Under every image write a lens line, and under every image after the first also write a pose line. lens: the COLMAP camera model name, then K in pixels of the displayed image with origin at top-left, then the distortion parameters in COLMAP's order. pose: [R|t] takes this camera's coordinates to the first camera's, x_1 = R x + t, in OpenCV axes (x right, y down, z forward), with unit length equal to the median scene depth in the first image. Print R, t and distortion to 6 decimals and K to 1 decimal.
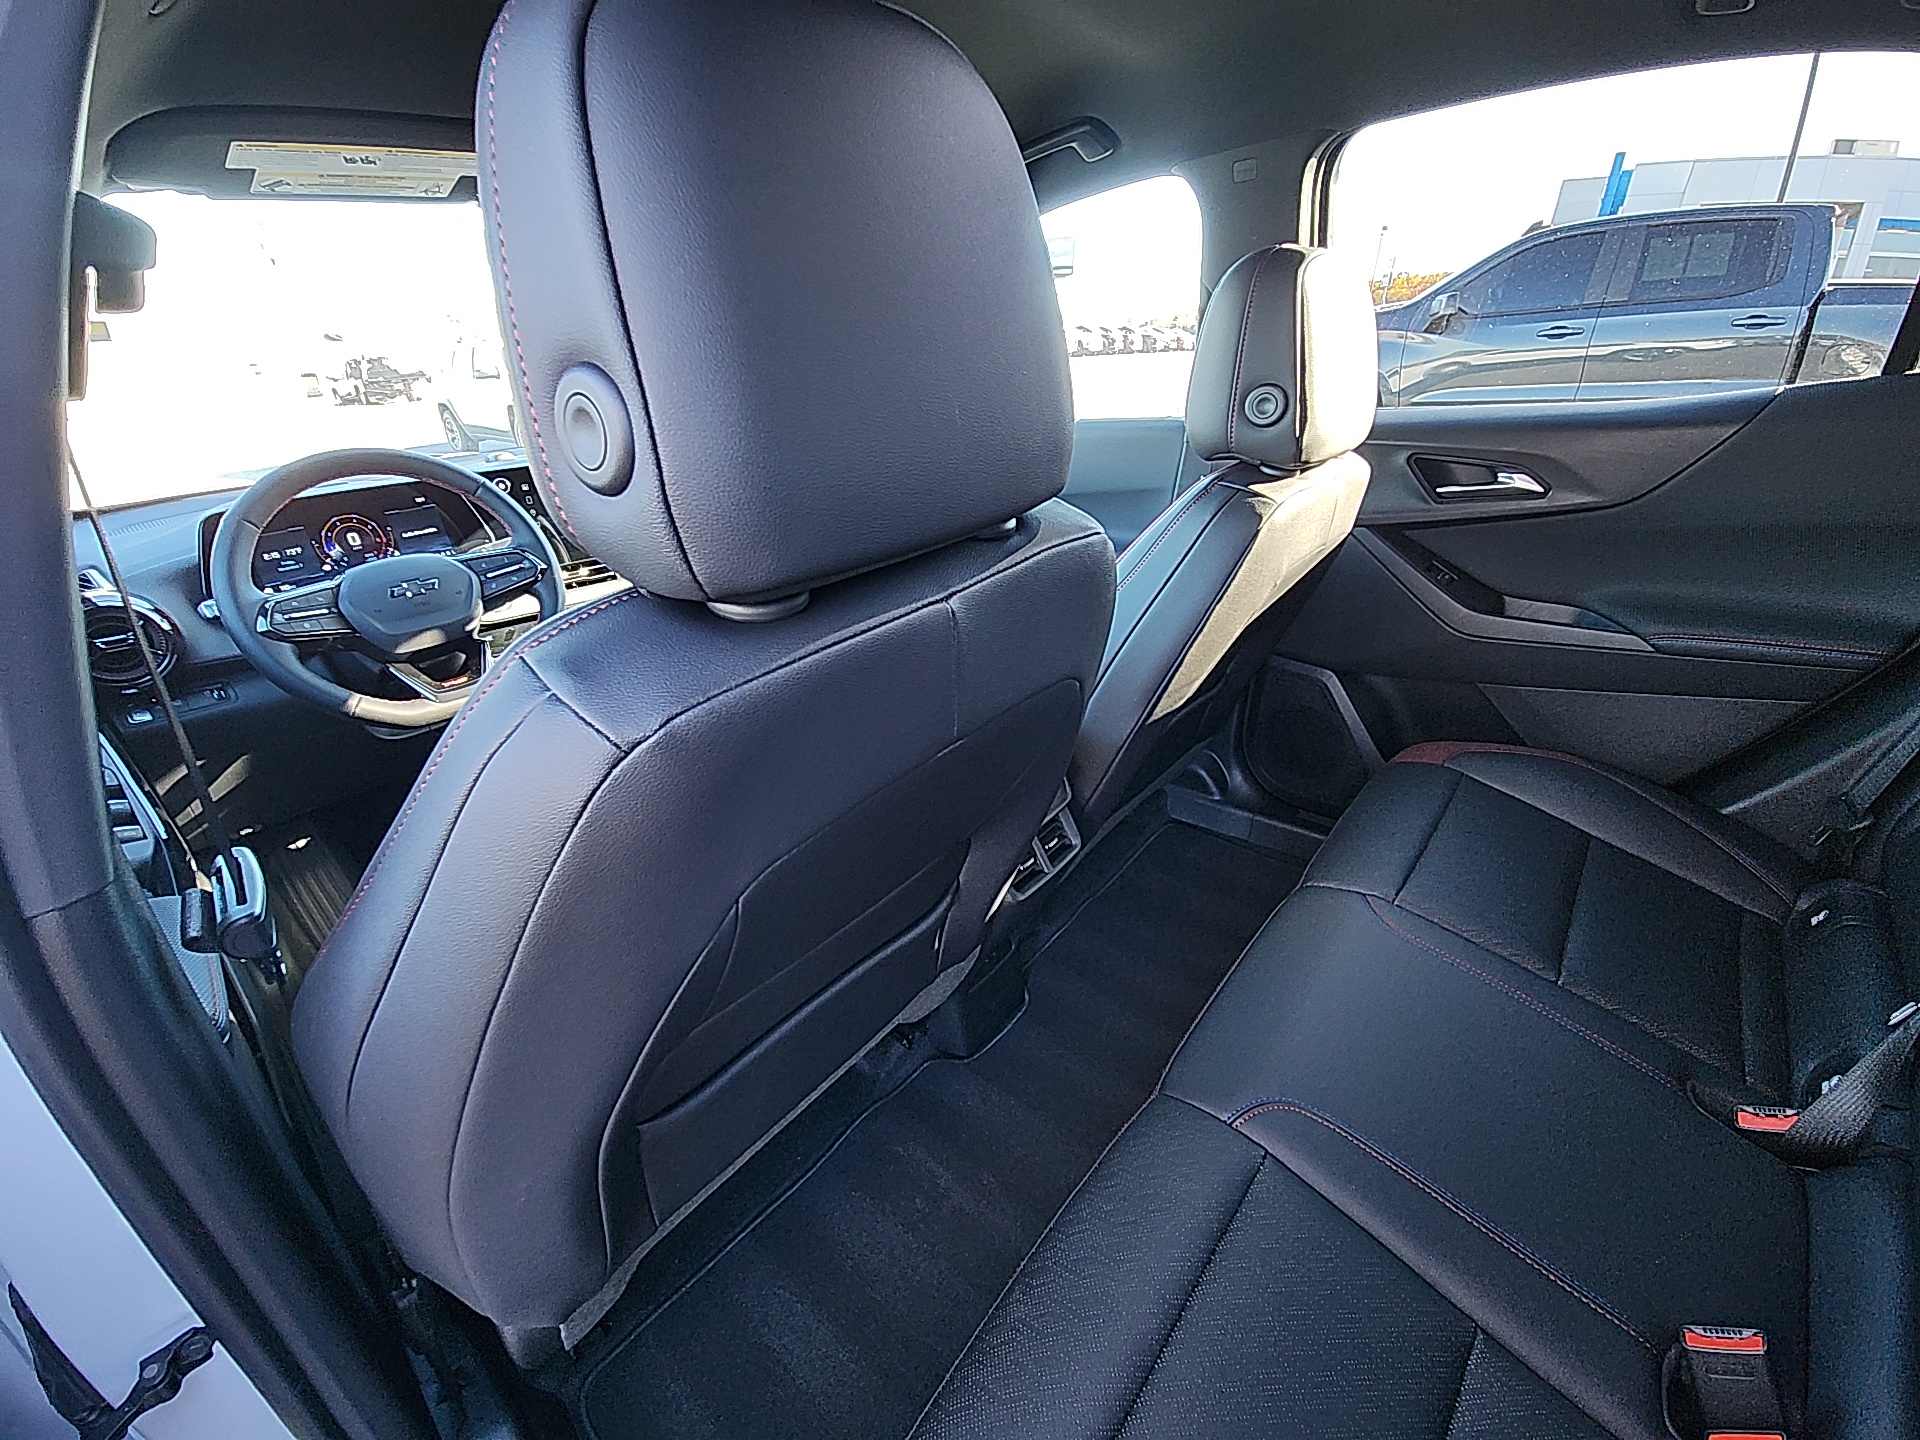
lens RADIAL K [[778.2, 0, 958.2], [0, 778.2, 714.7], [0, 0, 1]] dist [0.007260, -0.007039]
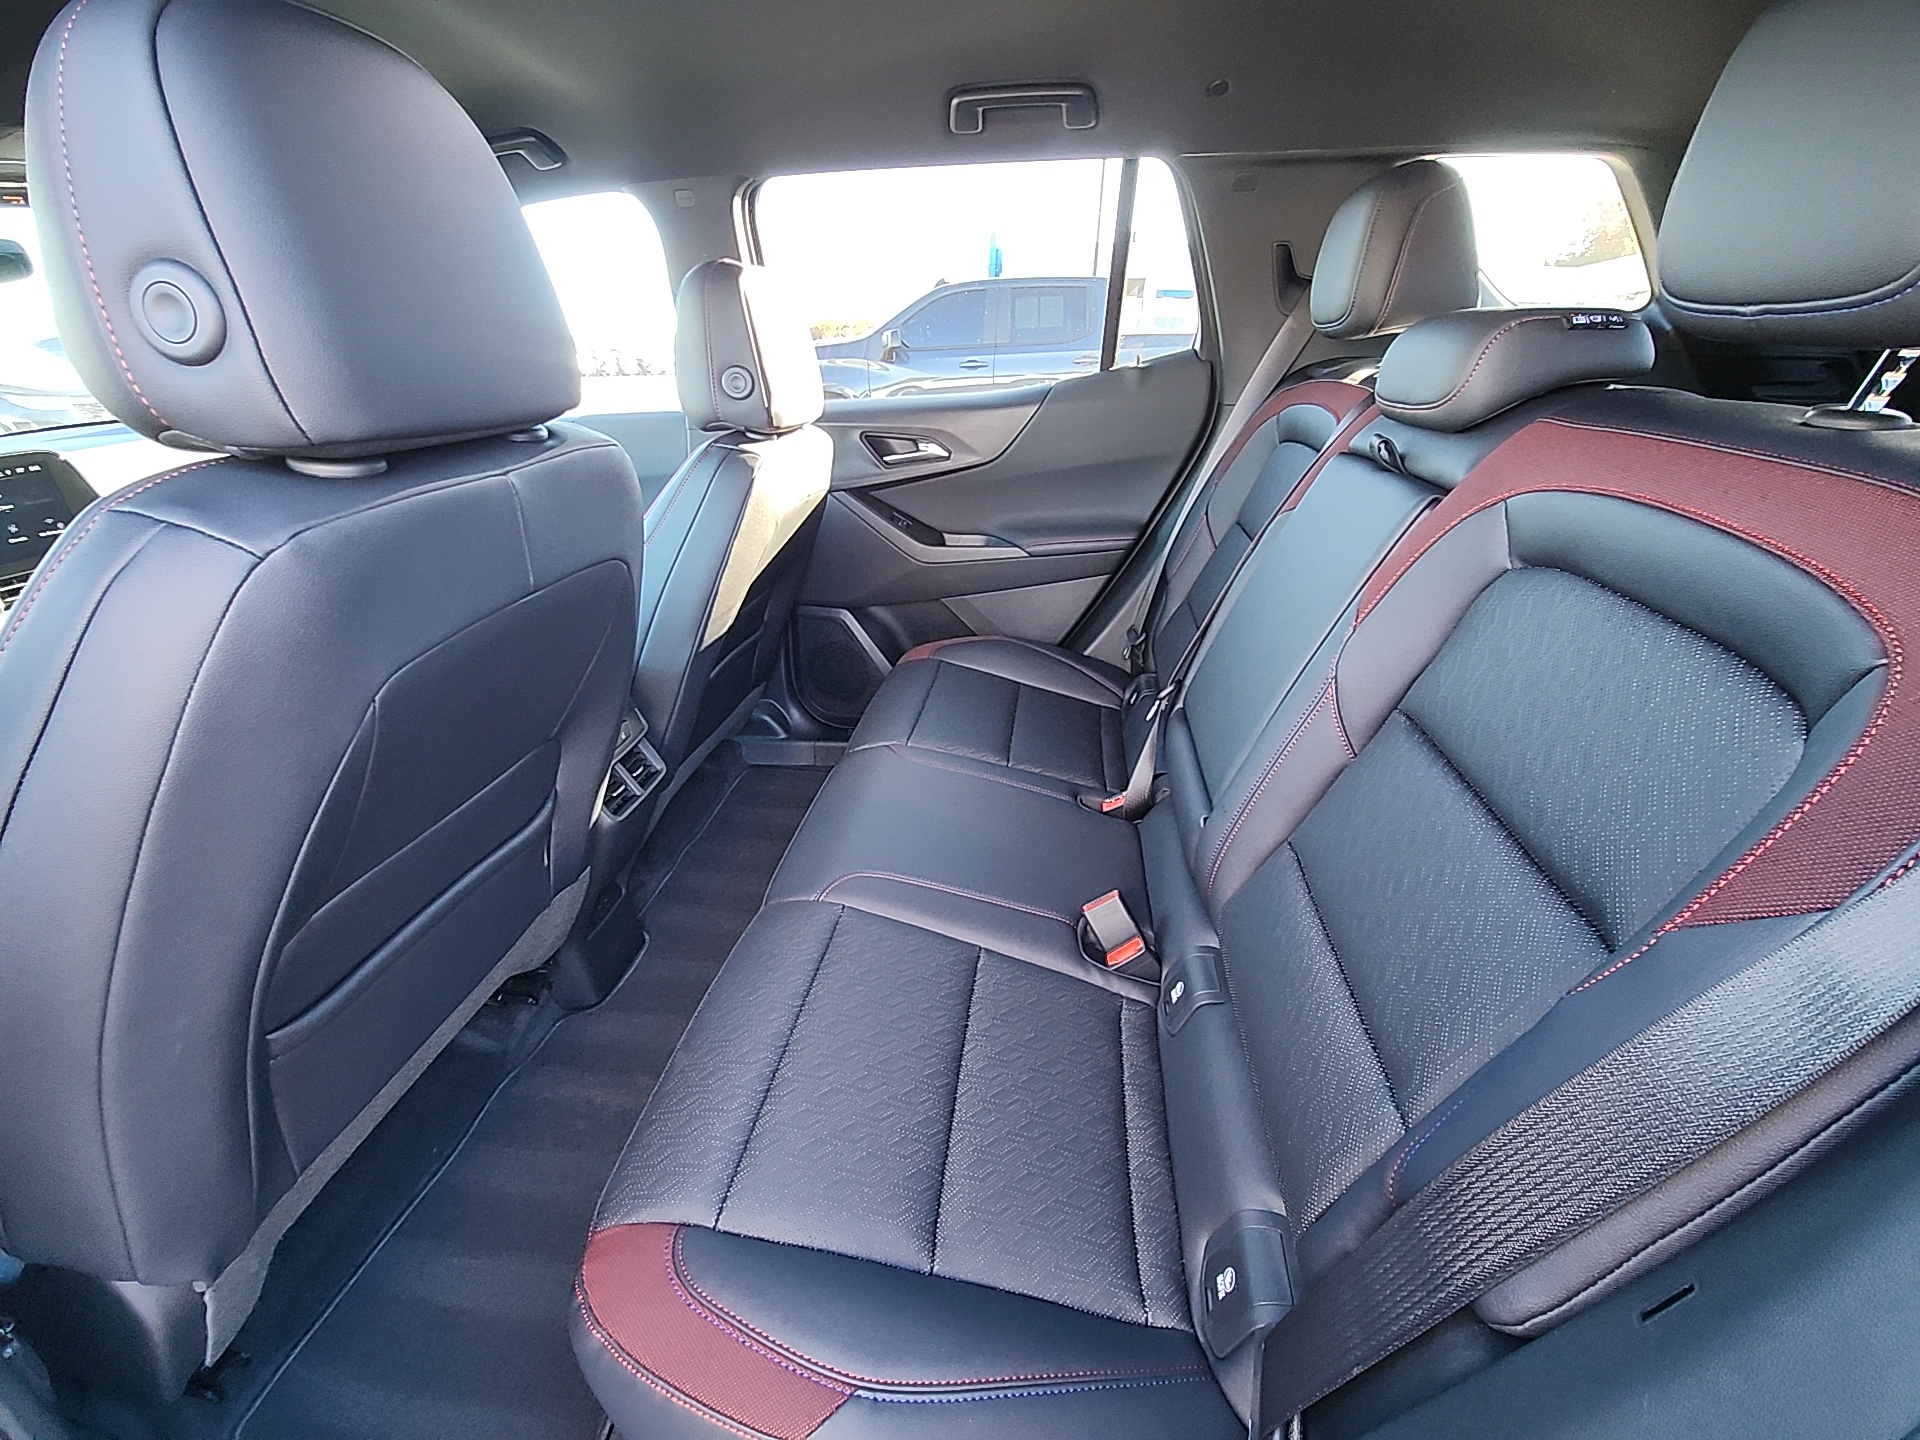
lens RADIAL K [[778.2, 0, 960.9], [0, 778.2, 719.0], [0, 0, 1]] dist [0.007260, -0.007039]
pose [[0.839825, -0.191014, 0.508142, -0.047310], [0.203729, 0.978532, 0.031127, 0.155214], [-0.503179, 0.077383, 0.860711, -0.212617]]
